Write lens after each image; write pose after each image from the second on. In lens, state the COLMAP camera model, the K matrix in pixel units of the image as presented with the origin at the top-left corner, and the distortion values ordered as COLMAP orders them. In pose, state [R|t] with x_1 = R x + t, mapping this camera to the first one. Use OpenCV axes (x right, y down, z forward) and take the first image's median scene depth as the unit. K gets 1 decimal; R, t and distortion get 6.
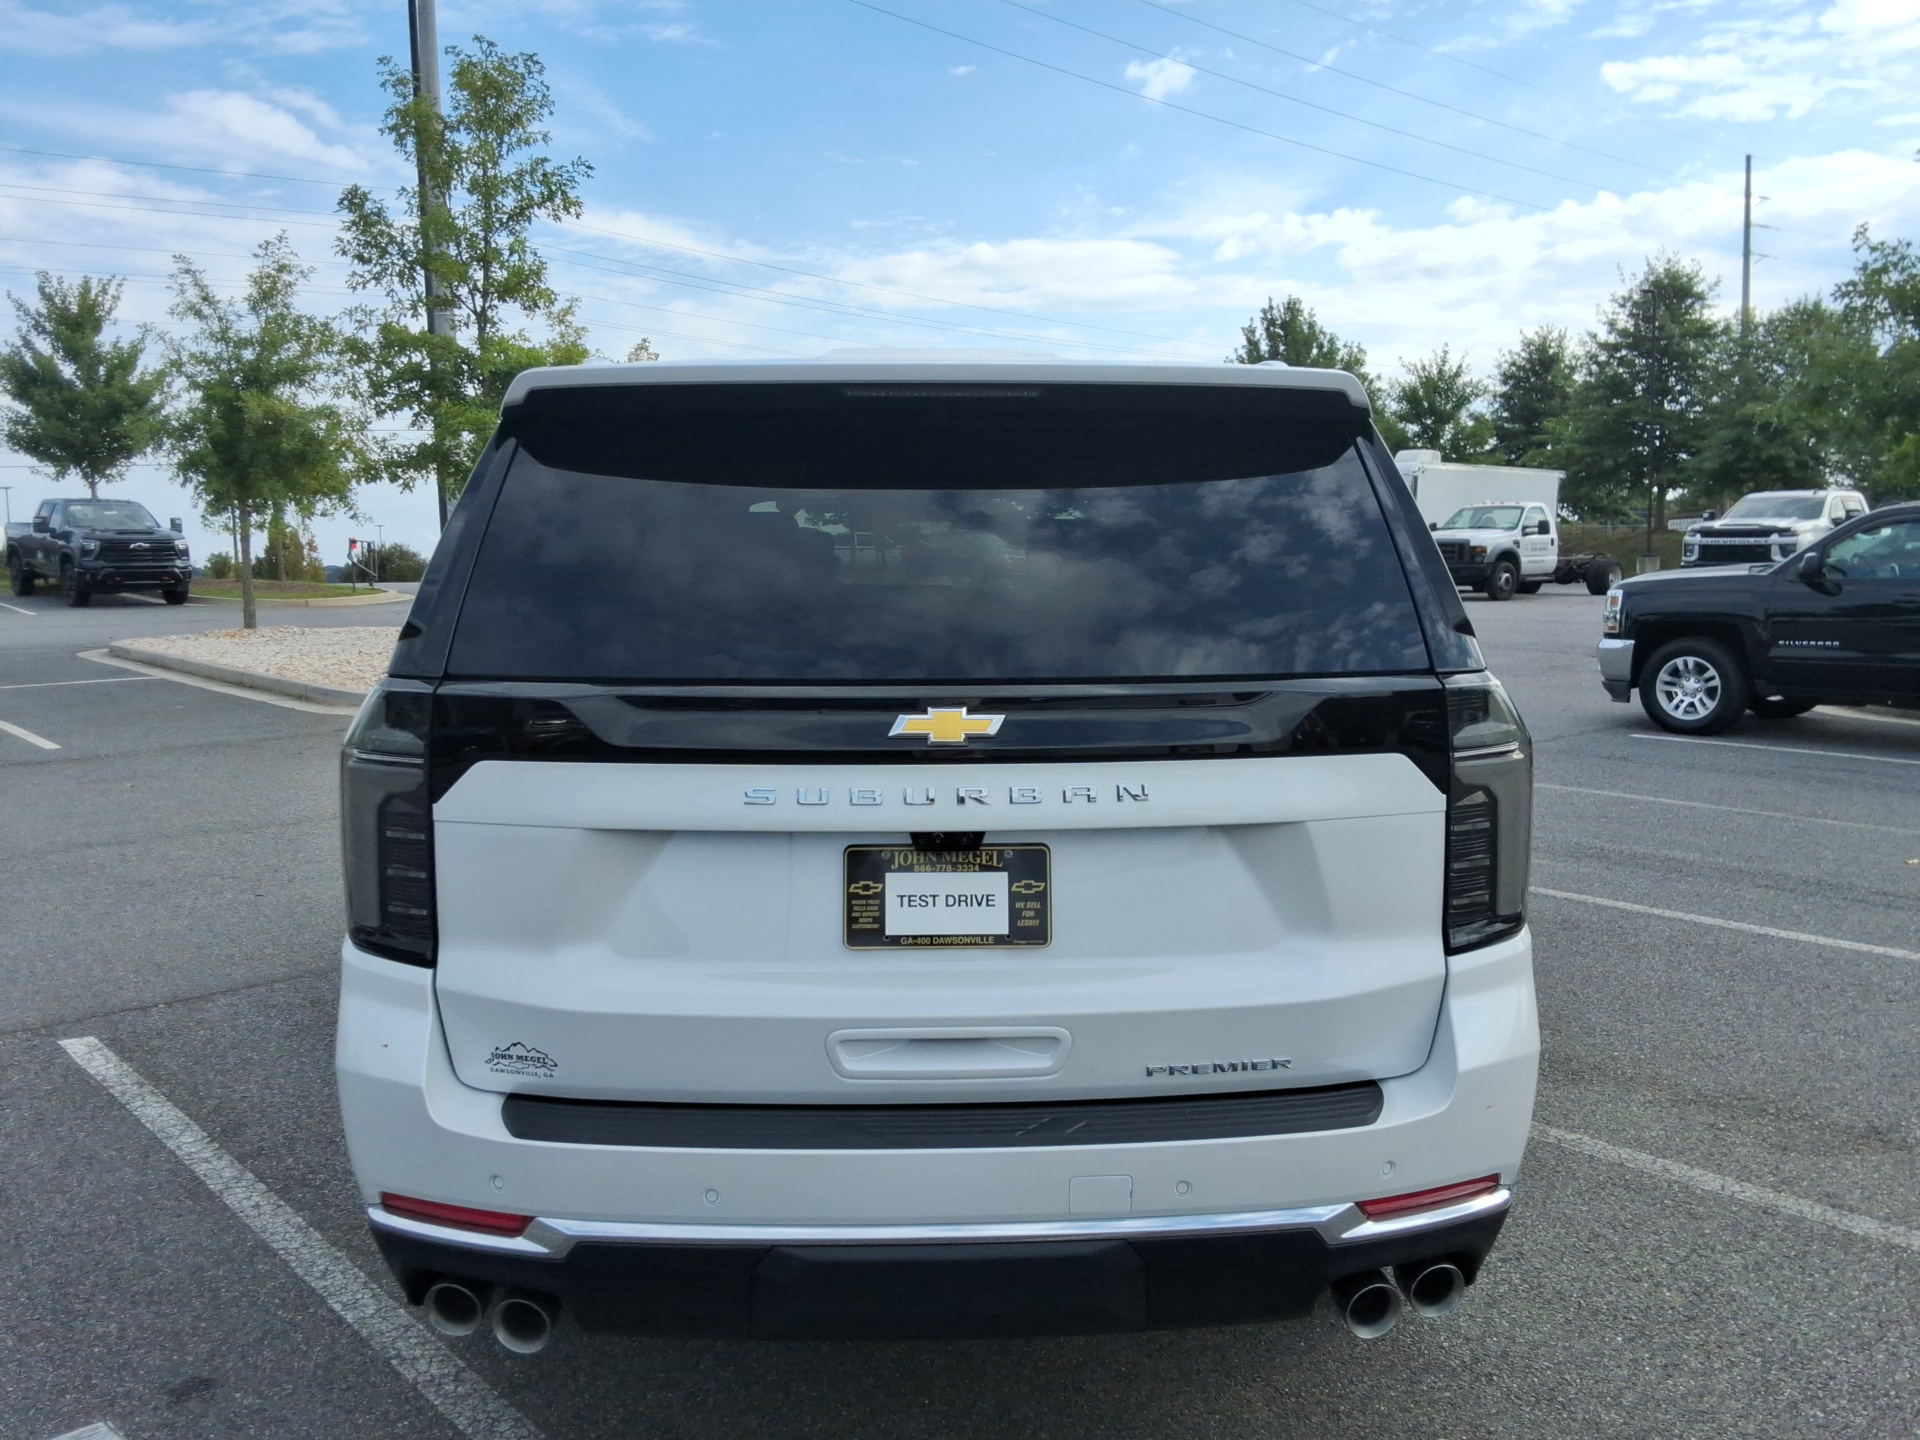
lens RADIAL K [[1541.5, 0, 967.0], [0, 1541.5, 723.8], [0, 0, 1]] dist [0.123511, -0.195691]
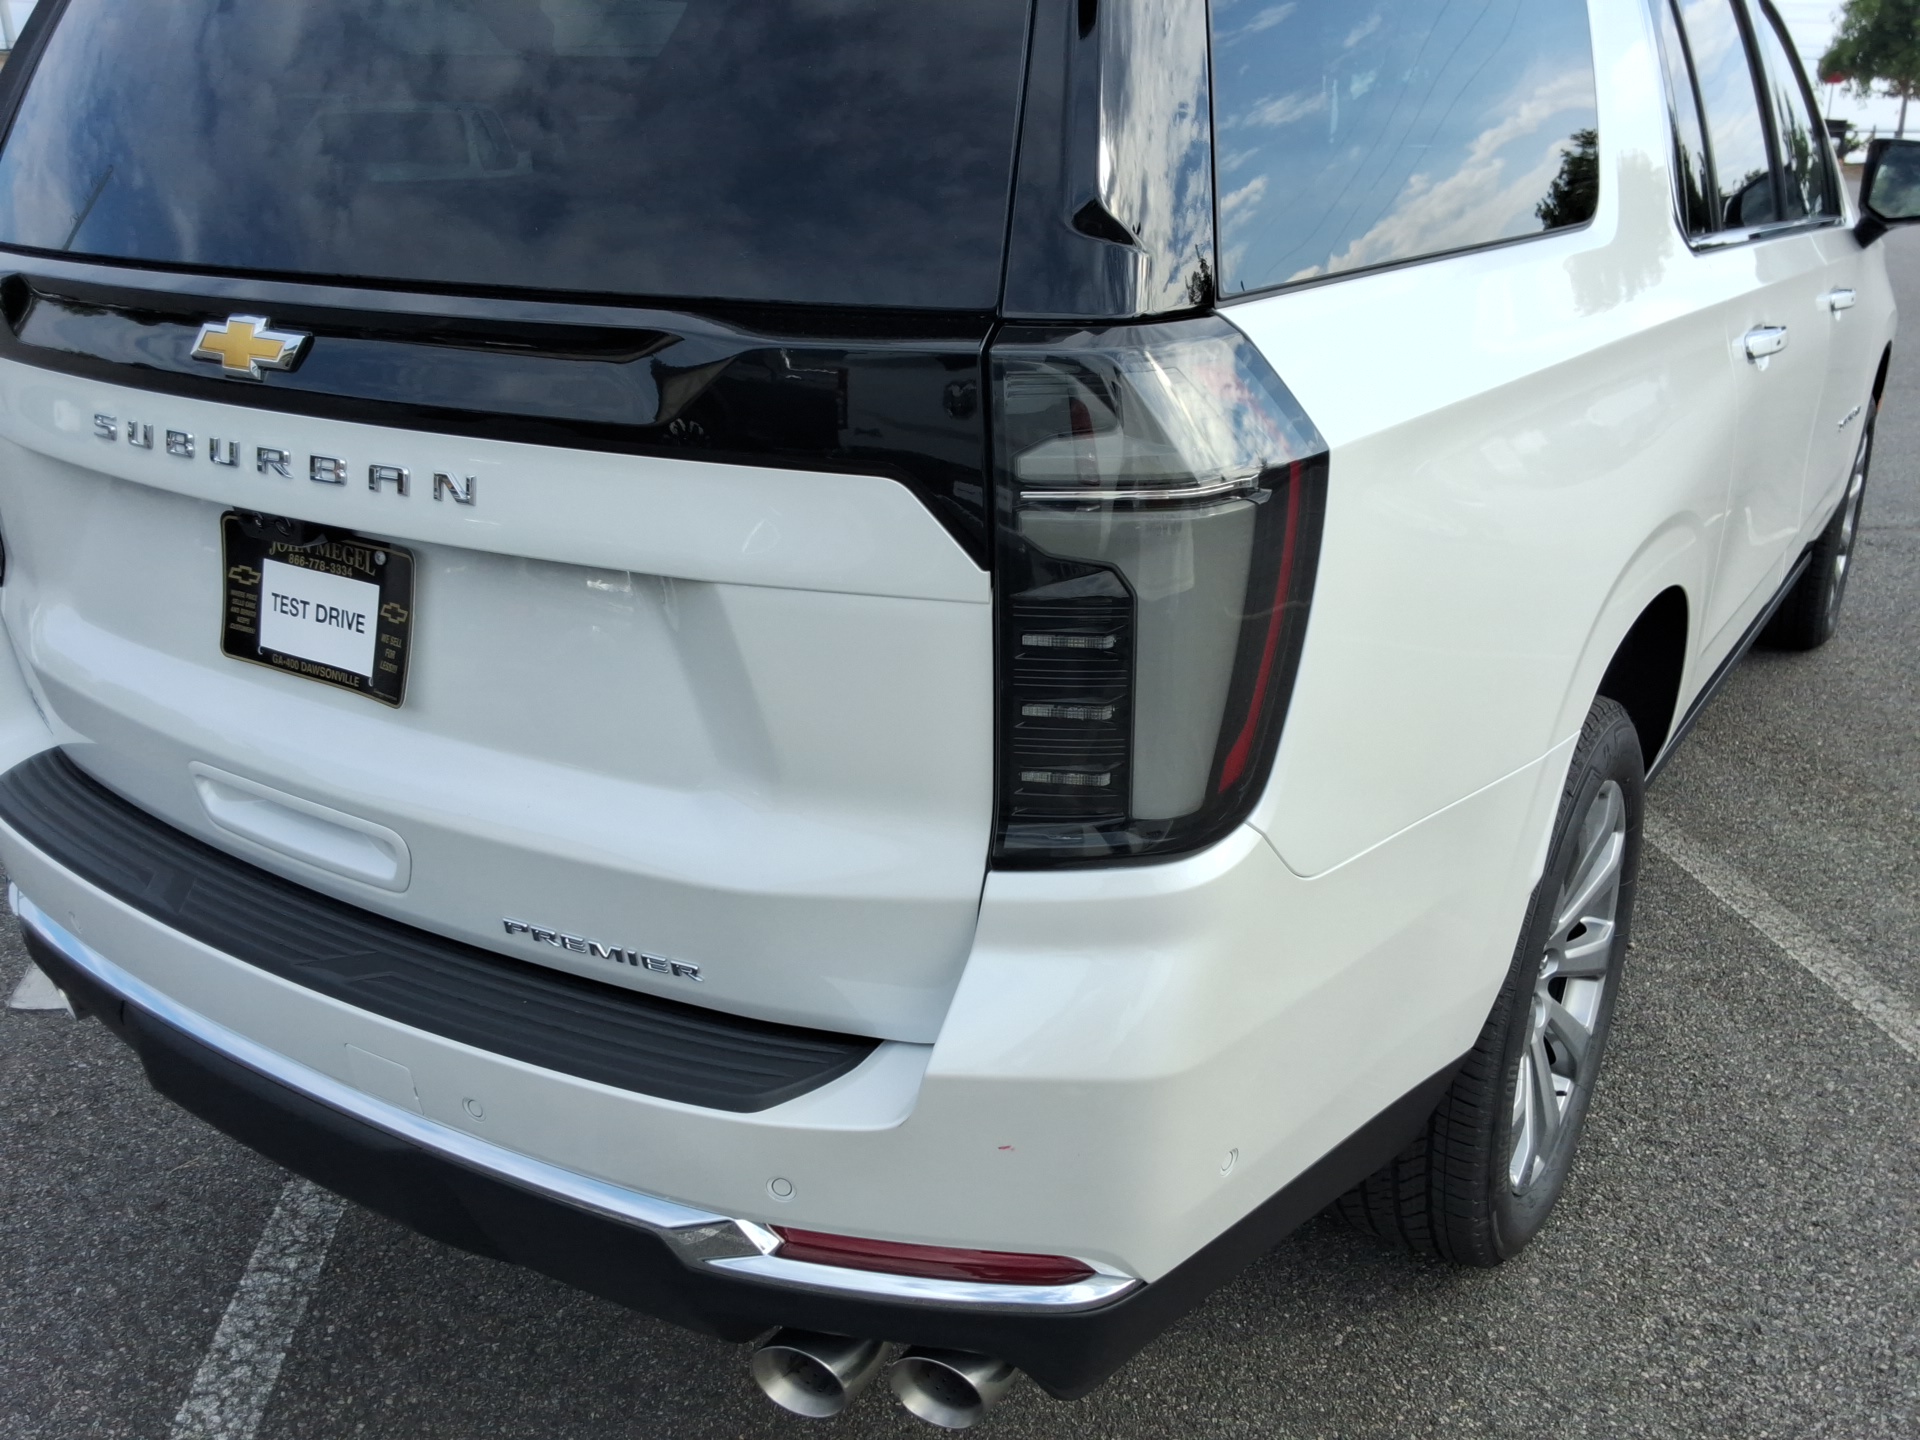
lens RADIAL K [[1532.6, 0, 969.8], [0, 1532.6, 725.9], [0, 0, 1]] dist [0.132284, -0.202817]
pose [[0.818241, 0.206544, -0.536489, 0.388695], [-0.071179, 0.962447, 0.261974, -0.024639], [0.570451, -0.176171, 0.802215, 0.390154]]
